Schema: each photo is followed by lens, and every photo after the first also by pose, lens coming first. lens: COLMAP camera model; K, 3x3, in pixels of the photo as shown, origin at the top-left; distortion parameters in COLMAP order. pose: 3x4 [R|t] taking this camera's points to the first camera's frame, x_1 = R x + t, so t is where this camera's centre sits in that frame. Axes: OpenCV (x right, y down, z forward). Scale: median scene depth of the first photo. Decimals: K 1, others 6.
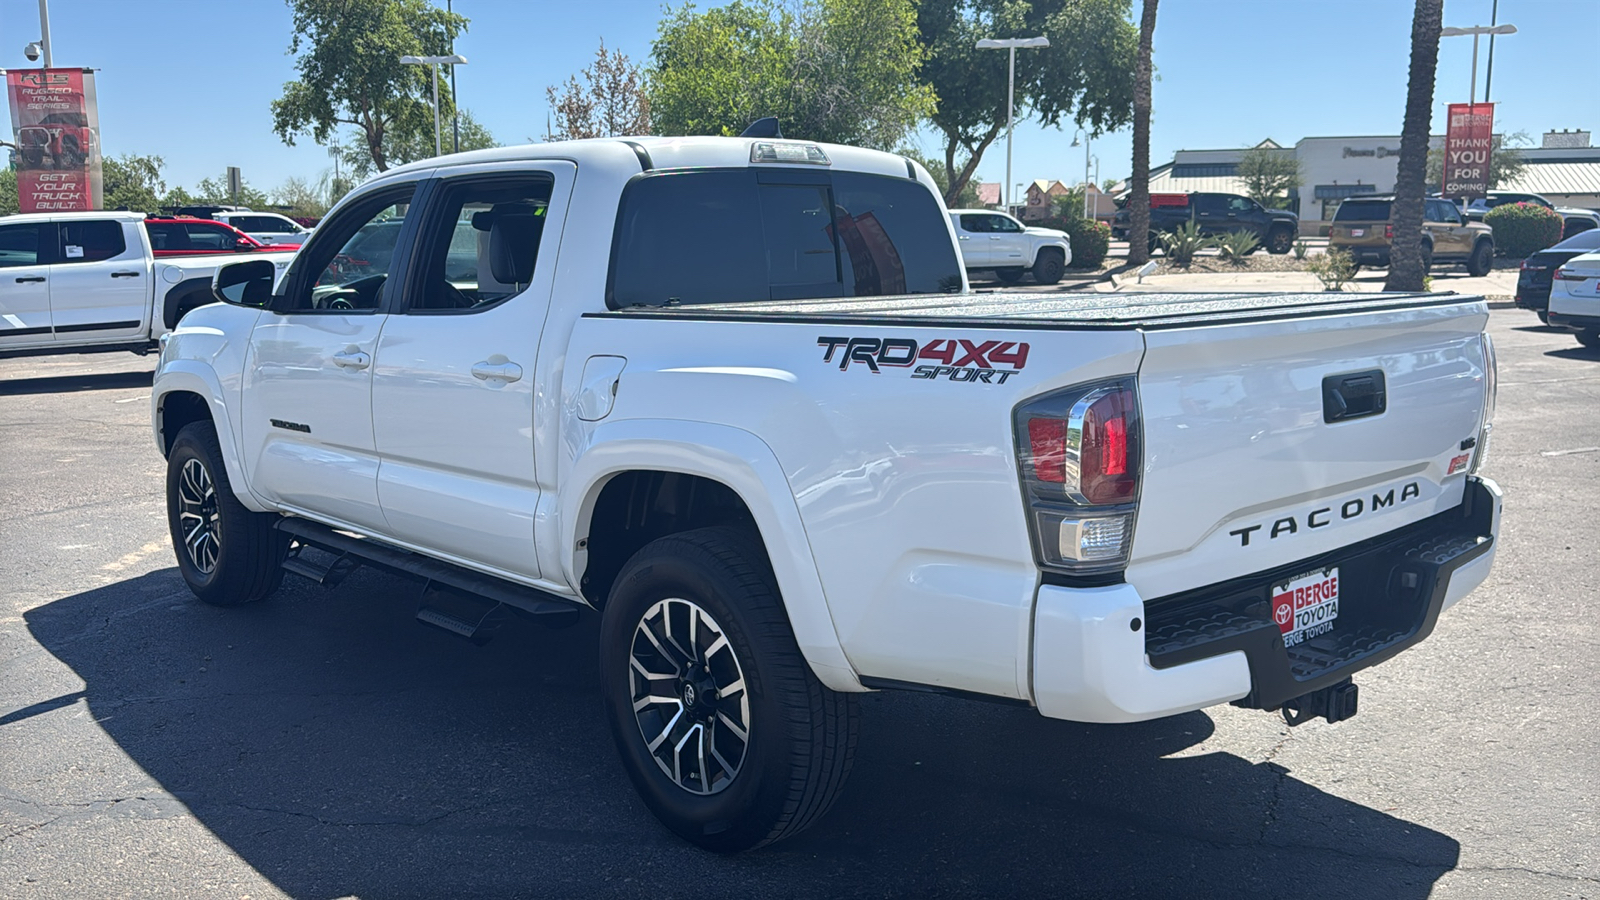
lens RADIAL K [[1383.7, 0, 795.7], [0, 1383.7, 456.0], [0, 0, 1]] dist [0.122292, -0.226335]
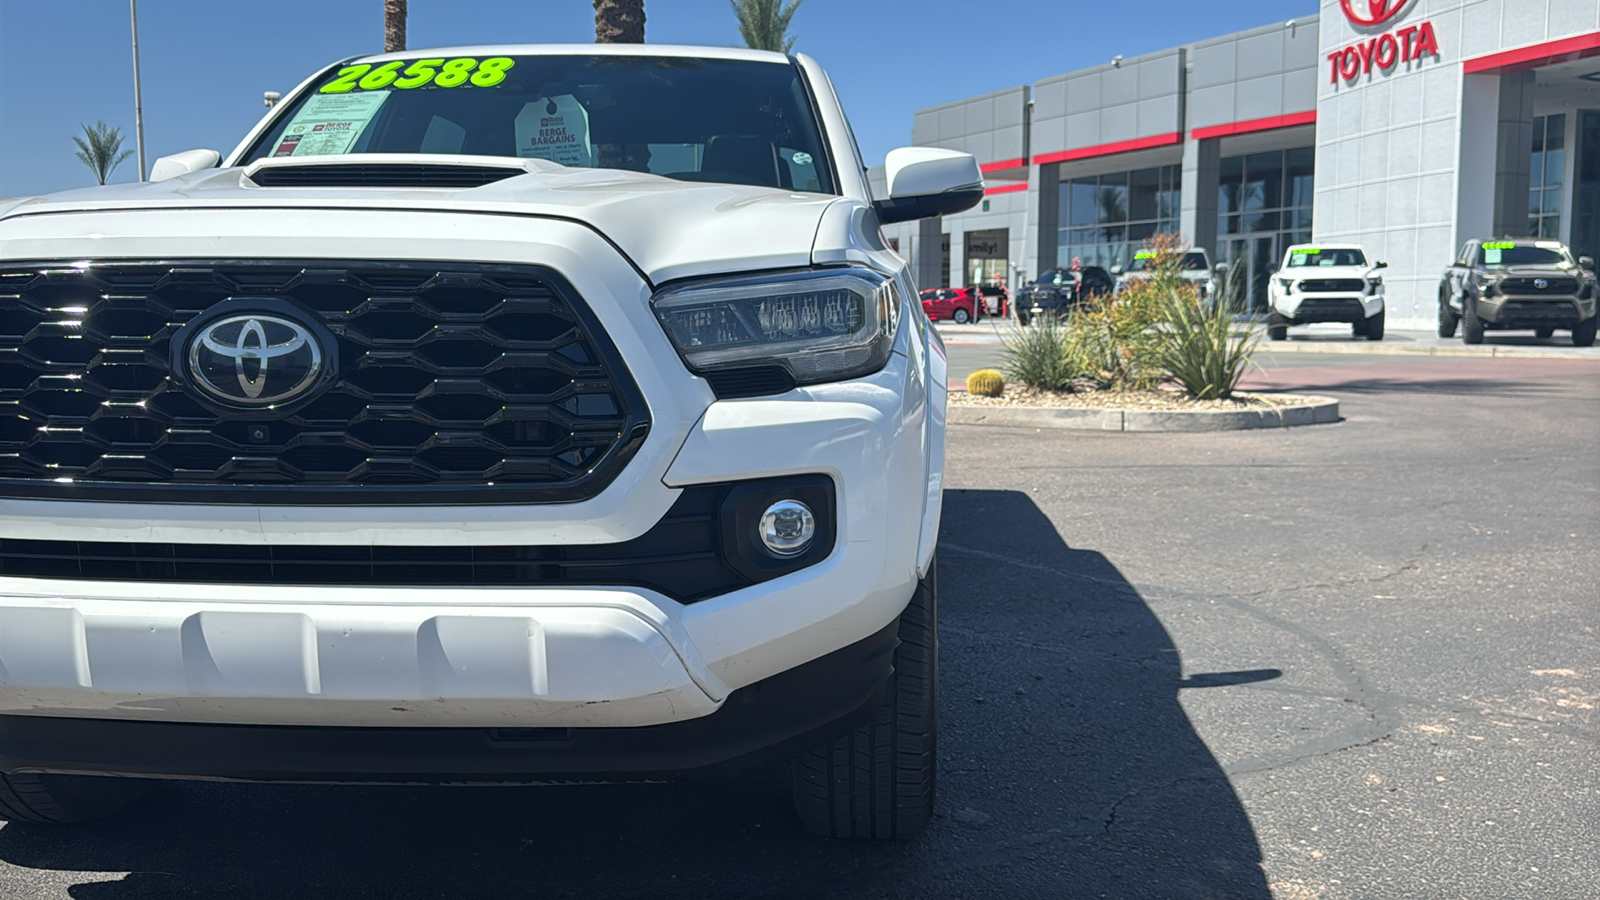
lens RADIAL K [[1383.7, 0, 806.5], [0, 1383.7, 448.6], [0, 0, 1]] dist [0.122292, -0.226335]
pose [[-0.709679, -0.065029, 0.701518, -1.258794], [0.115577, 0.971495, 0.206977, -0.215671], [-0.694981, 0.227967, -0.681933, 2.311396]]
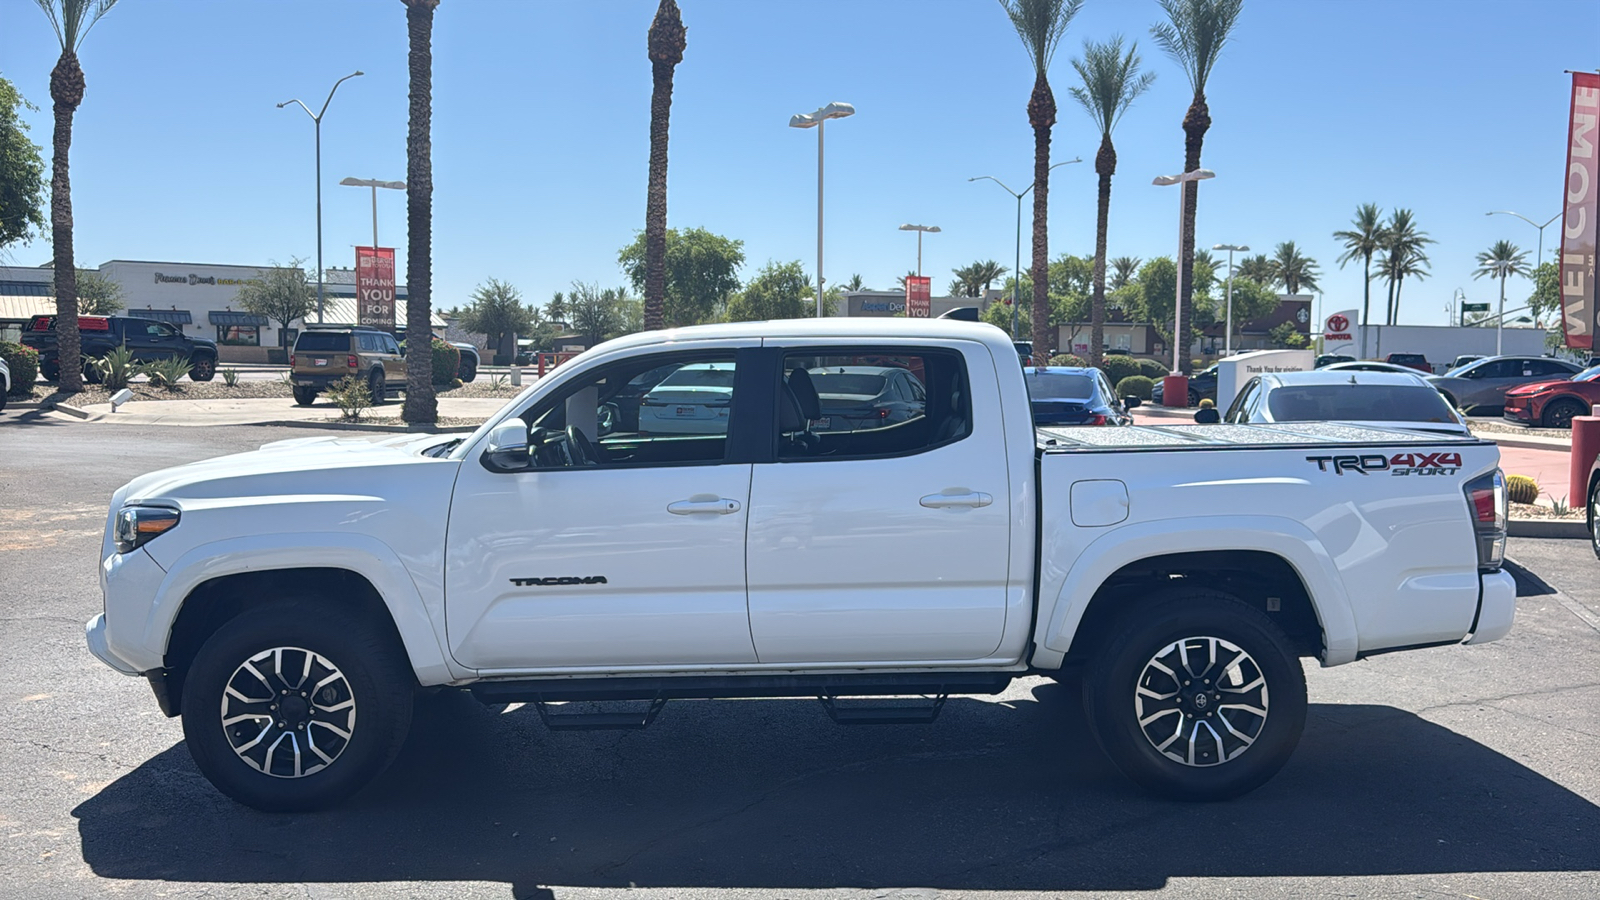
lens RADIAL K [[1383.7, 0, 808.1], [0, 1383.7, 459.0], [0, 0, 1]] dist [0.122292, -0.226335]
pose [[0.652108, -0.047186, 0.756657, -1.486568], [0.110338, 0.993341, -0.033146, -0.083856], [-0.750054, 0.105103, 0.652972, 0.307567]]
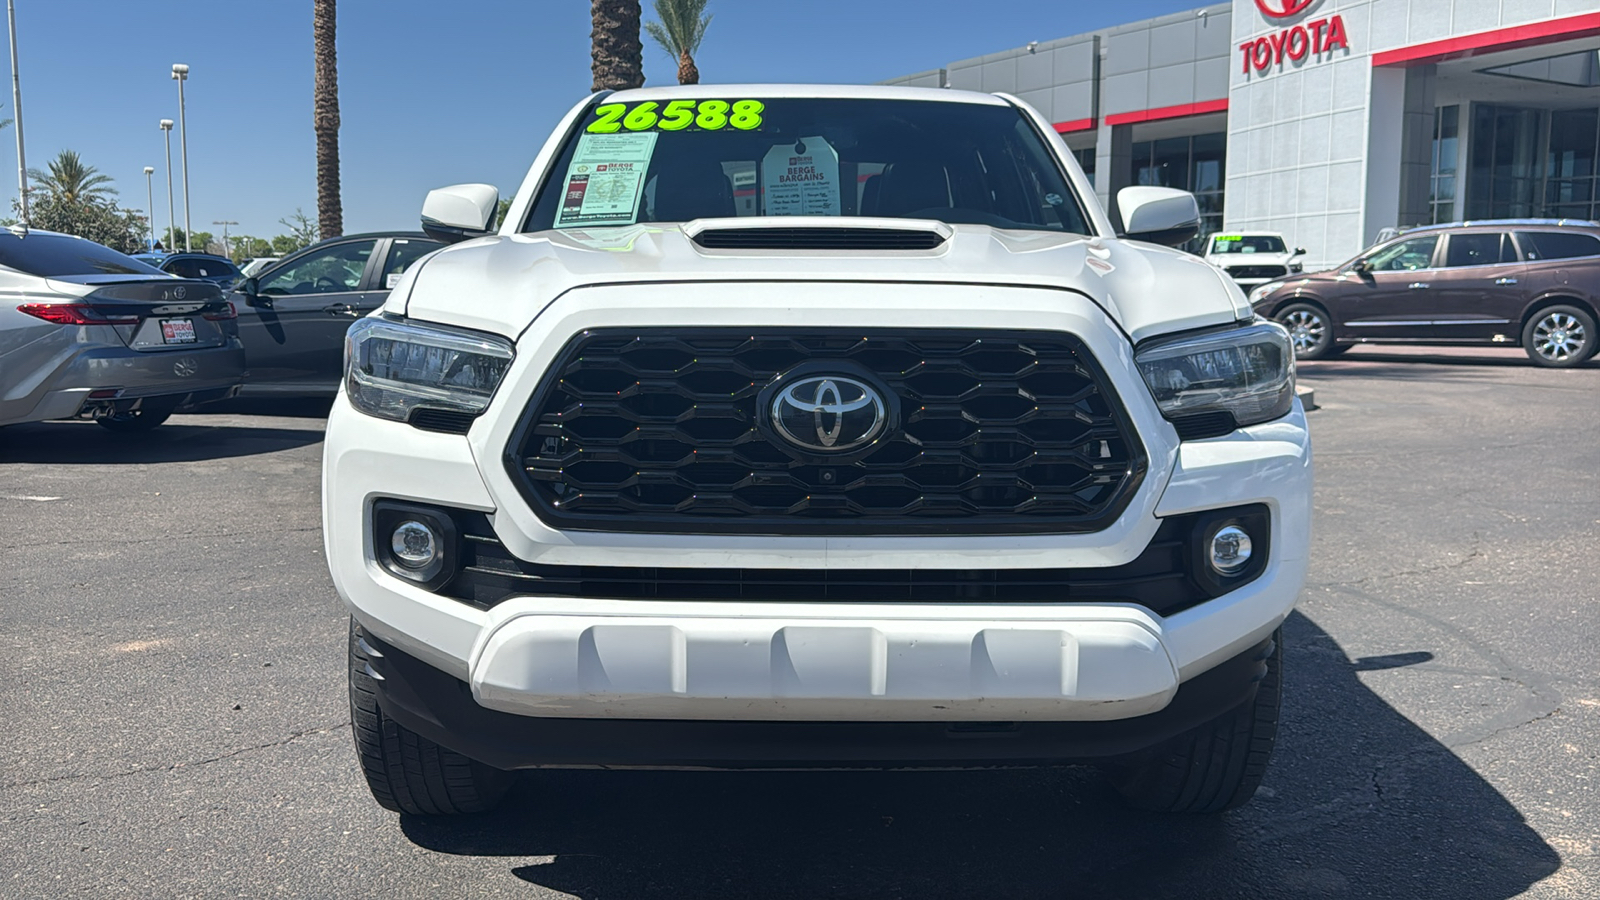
lens RADIAL K [[1383.7, 0, 808.4], [0, 1383.7, 452.7], [0, 0, 1]] dist [0.122292, -0.226335]
pose [[-0.761502, -0.073879, 0.643939, -1.121262], [0.104023, 0.966675, 0.233921, -0.295830], [-0.639761, 0.245116, -0.728439, 2.561300]]
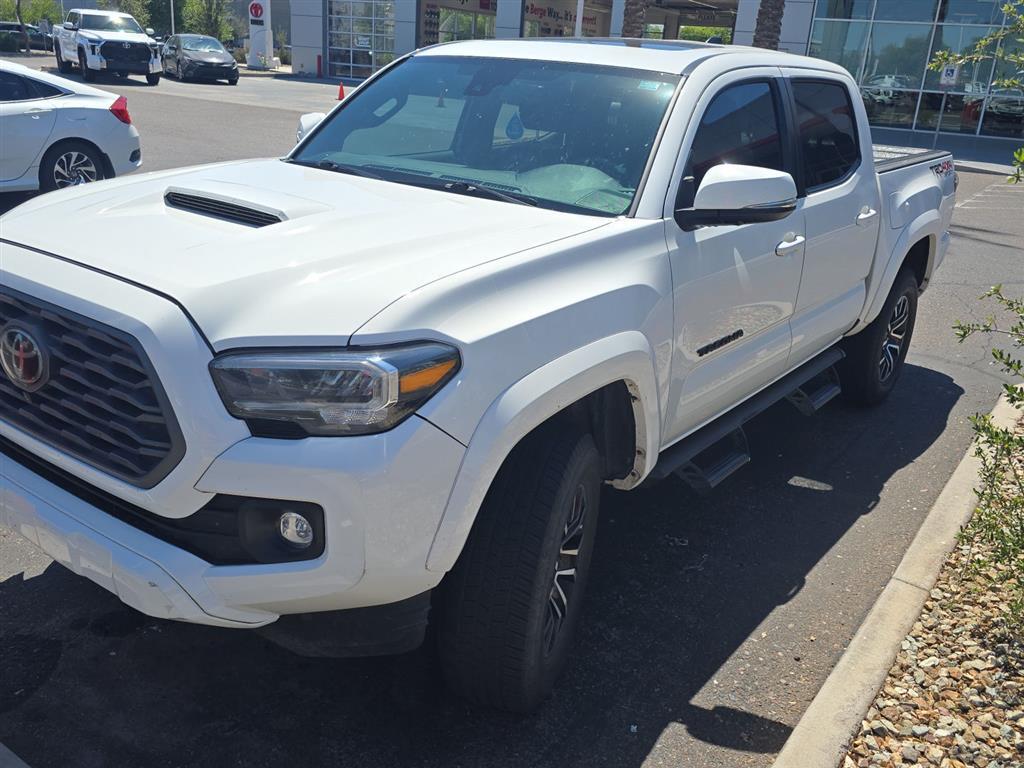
lens RADIAL K [[929.4, 0, 510.6], [0, 929.4, 376.7], [0, 0, 1]] dist [0.041101, 0.000000]
pose [[-0.211797, -0.317796, 0.924201, -1.358829], [0.082026, 0.936538, 0.340835, -0.332641], [-0.973865, 0.147996, -0.172289, 1.863161]]
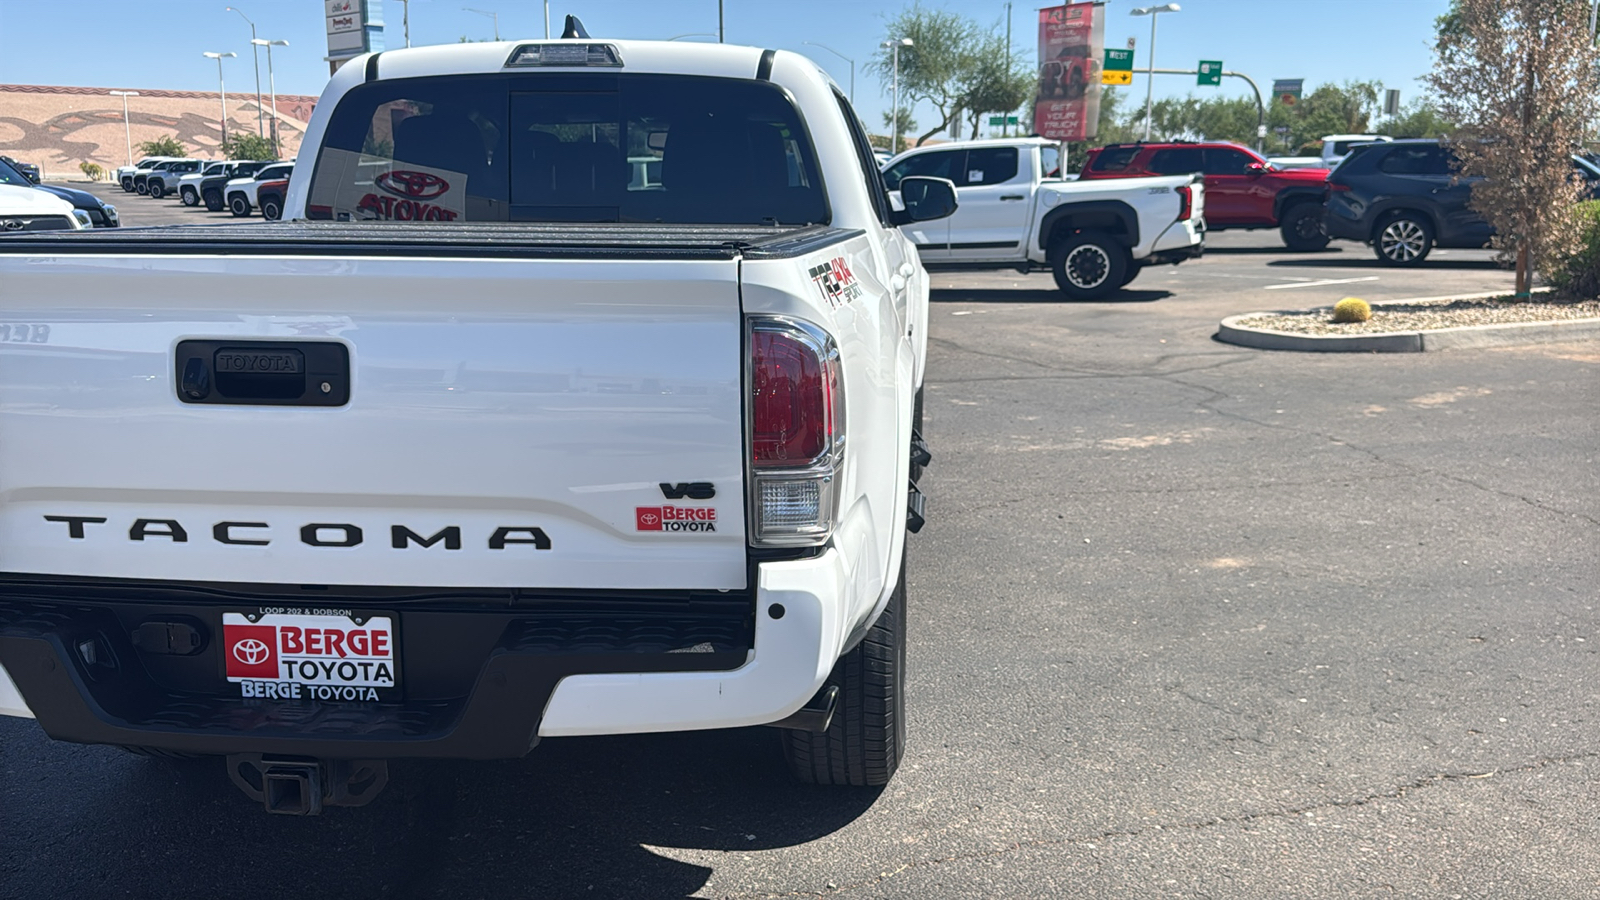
lens RADIAL K [[1383.7, 0, 782.1], [0, 1383.7, 467.5], [0, 0, 1]] dist [0.122292, -0.226335]
pose [[0.663586, 0.162368, -0.730267, 0.983232], [-0.119397, 0.986636, 0.110874, -0.094551], [0.738511, 0.013617, 0.674104, 0.640183]]
